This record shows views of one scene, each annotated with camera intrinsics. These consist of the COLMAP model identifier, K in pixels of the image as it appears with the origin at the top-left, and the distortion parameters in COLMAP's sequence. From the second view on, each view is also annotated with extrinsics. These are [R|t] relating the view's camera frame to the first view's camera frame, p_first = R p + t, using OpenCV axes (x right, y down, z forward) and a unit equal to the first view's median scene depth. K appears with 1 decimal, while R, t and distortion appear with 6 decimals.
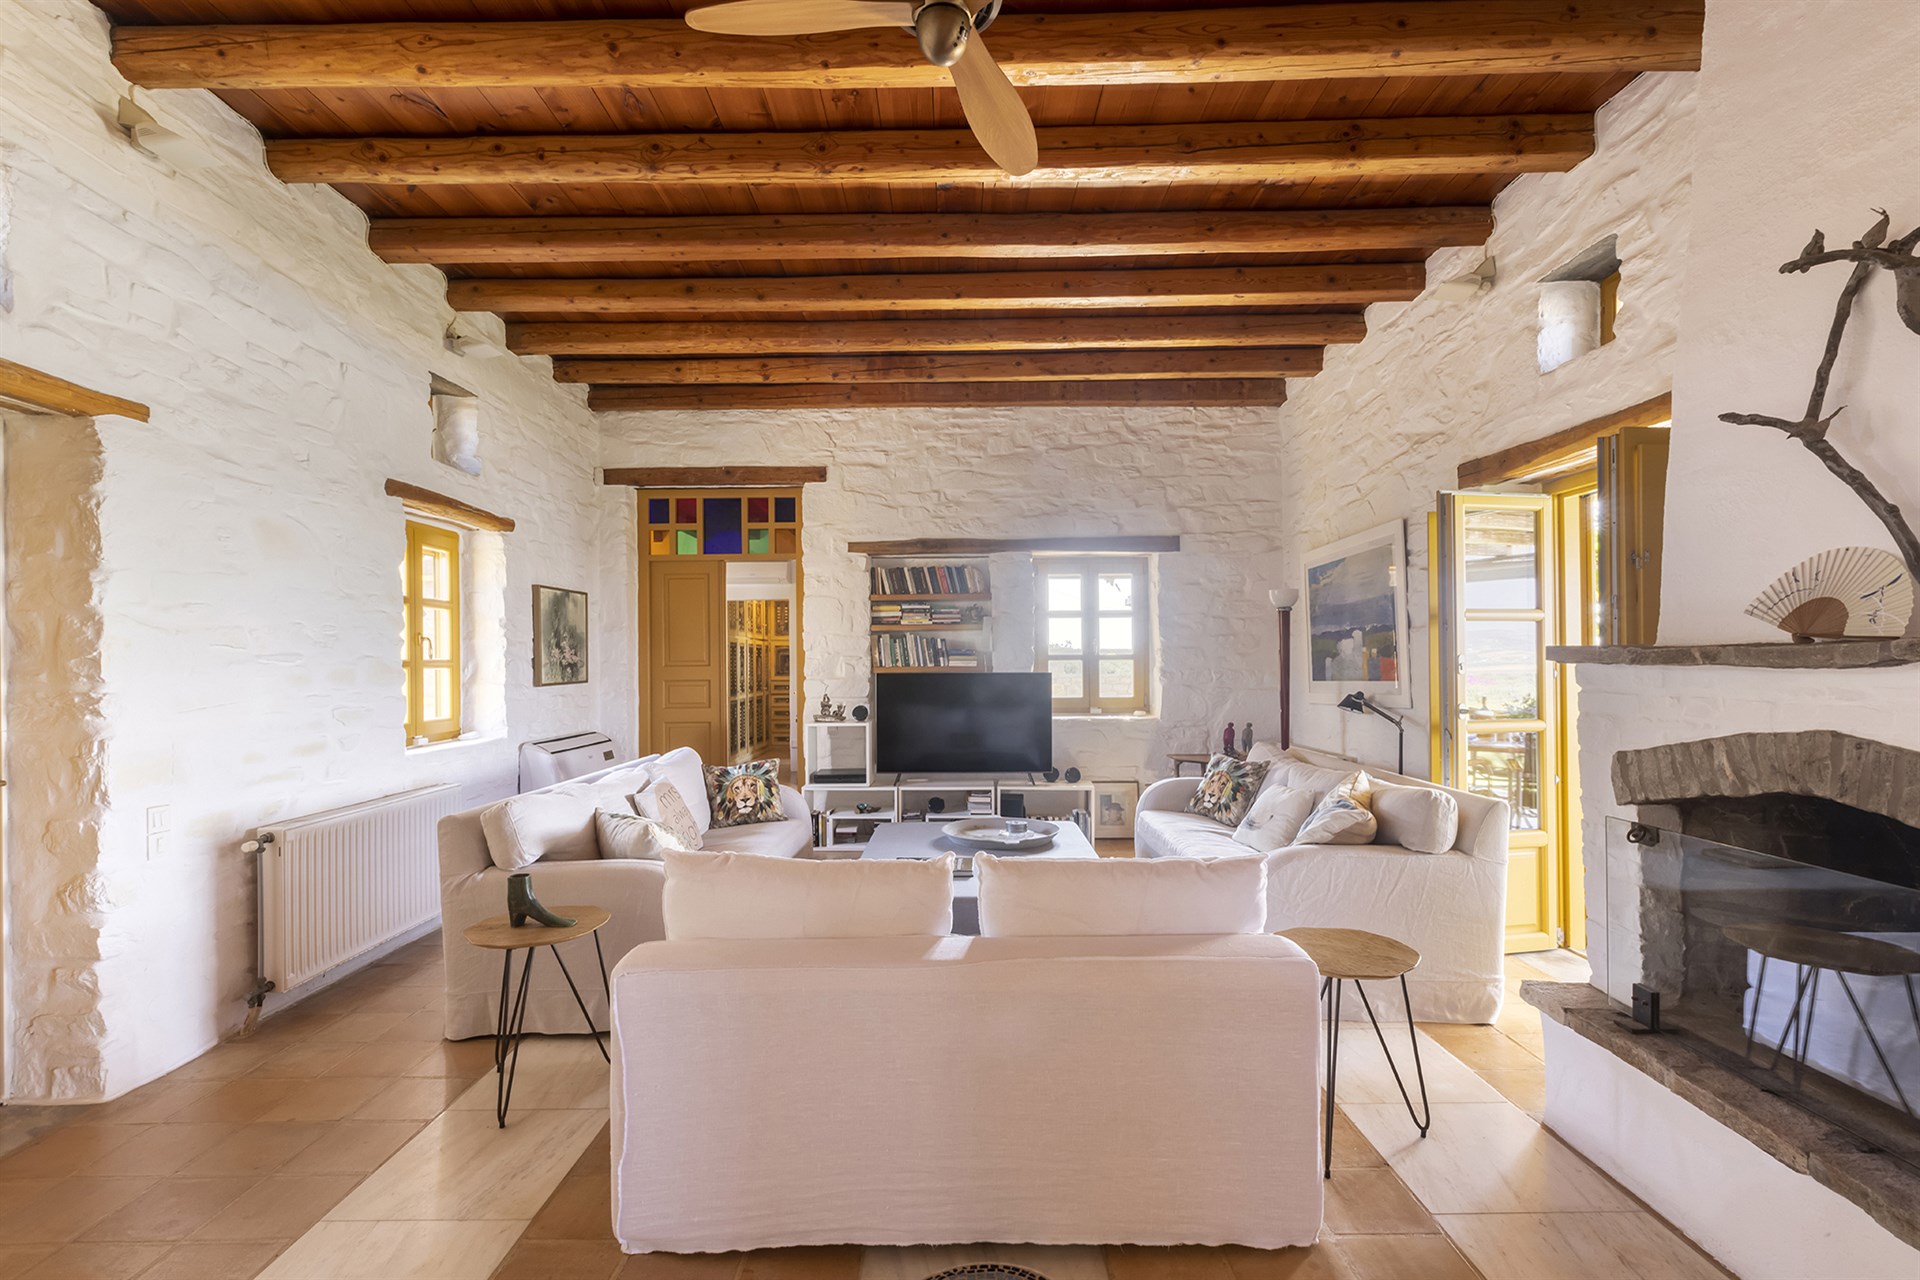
lens RADIAL K [[890.0, 0, 954.2], [0, 890.0, 659.8], [0, 0, 1]] dist [-0.000585, -0.000058]
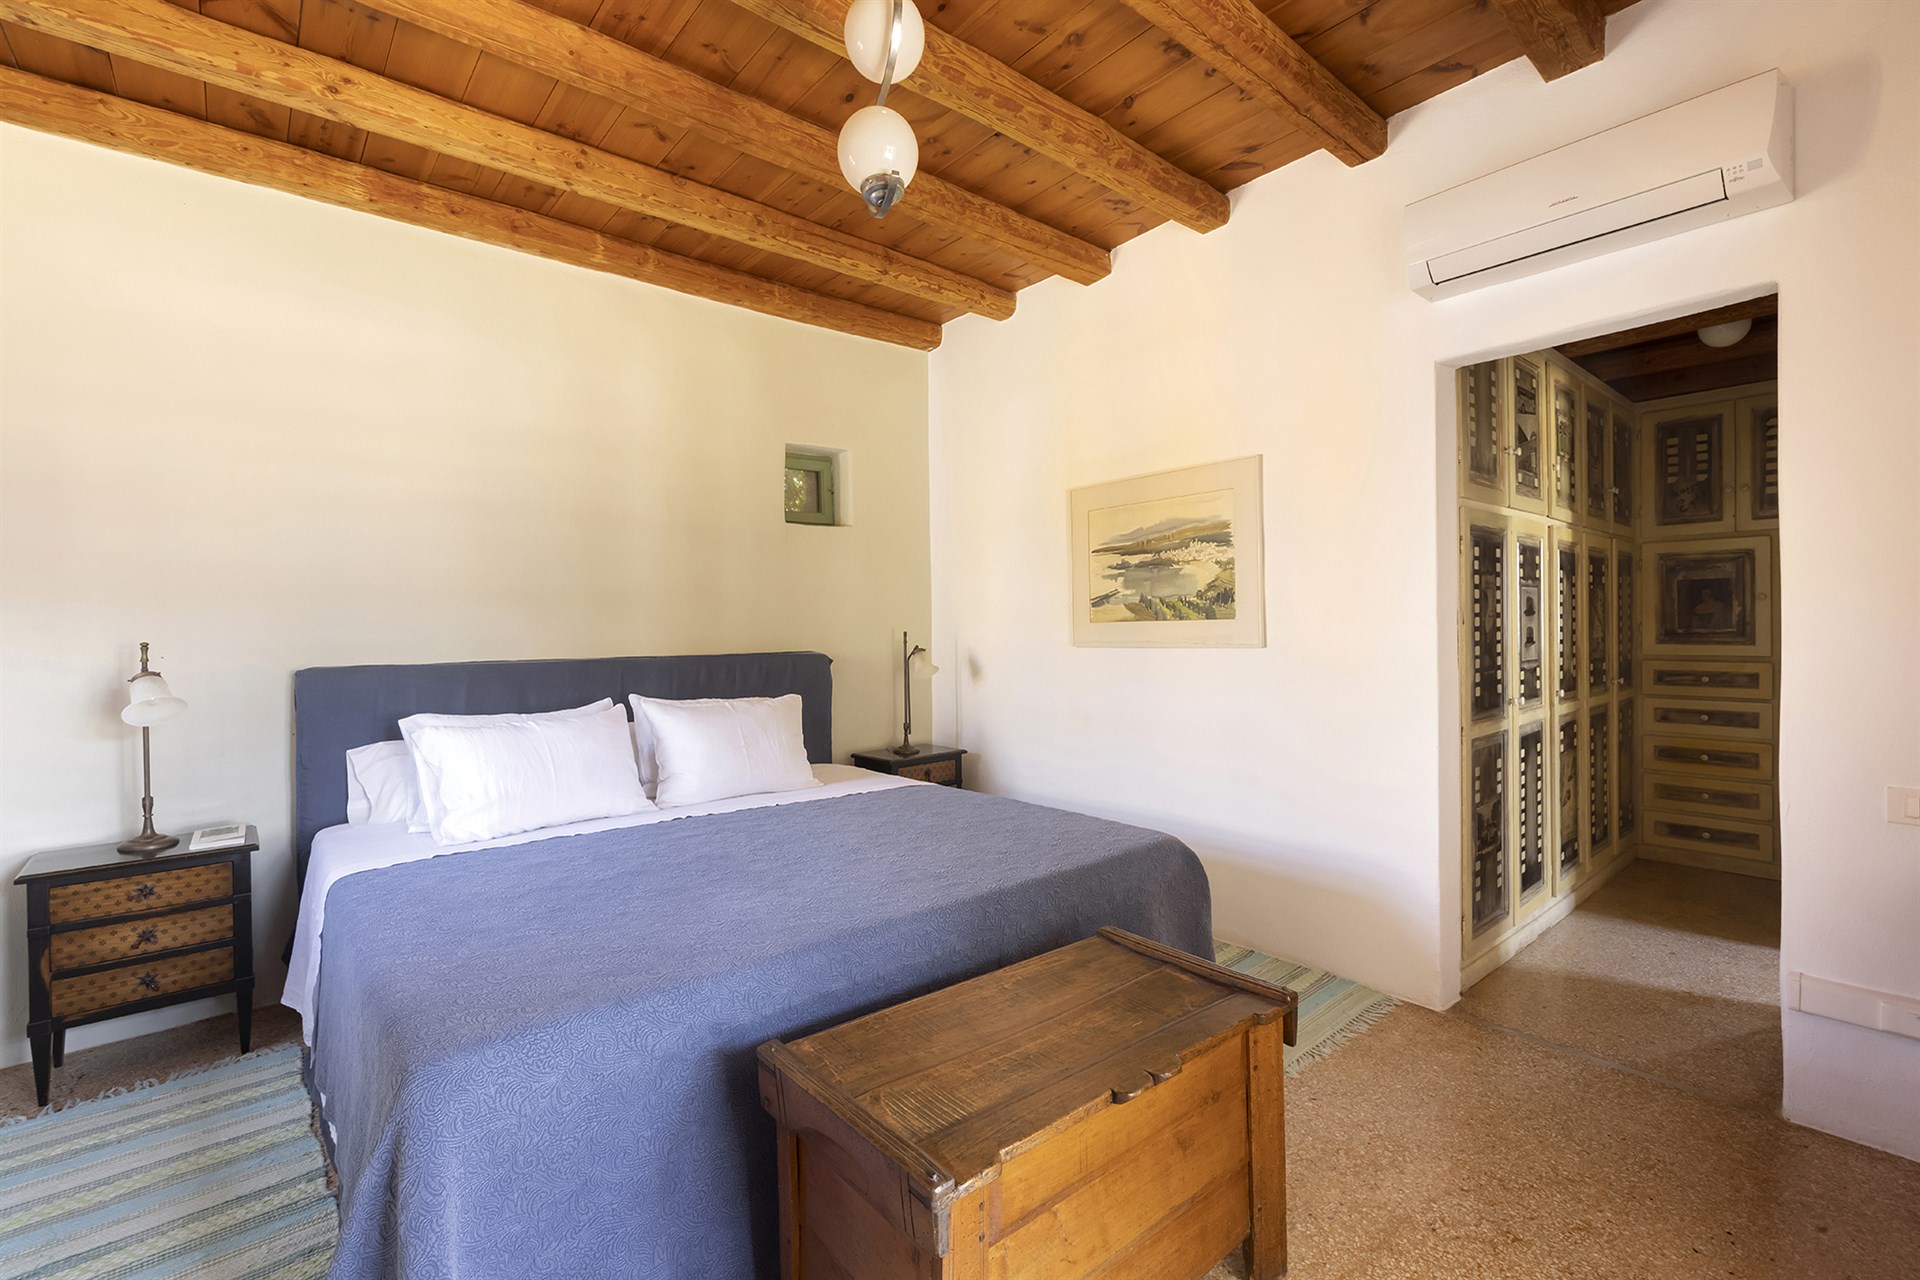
lens RADIAL K [[824.4, 0, 964.0], [0, 824.4, 624.3], [0, 0, 1]] dist [0.000647, 0.000102]
pose [[0.647061, 0.007424, -0.762403, -0.145729], [0.010147, 0.999780, 0.018347, 0.004013], [0.762371, -0.019608, 0.646843, 0.655863]]
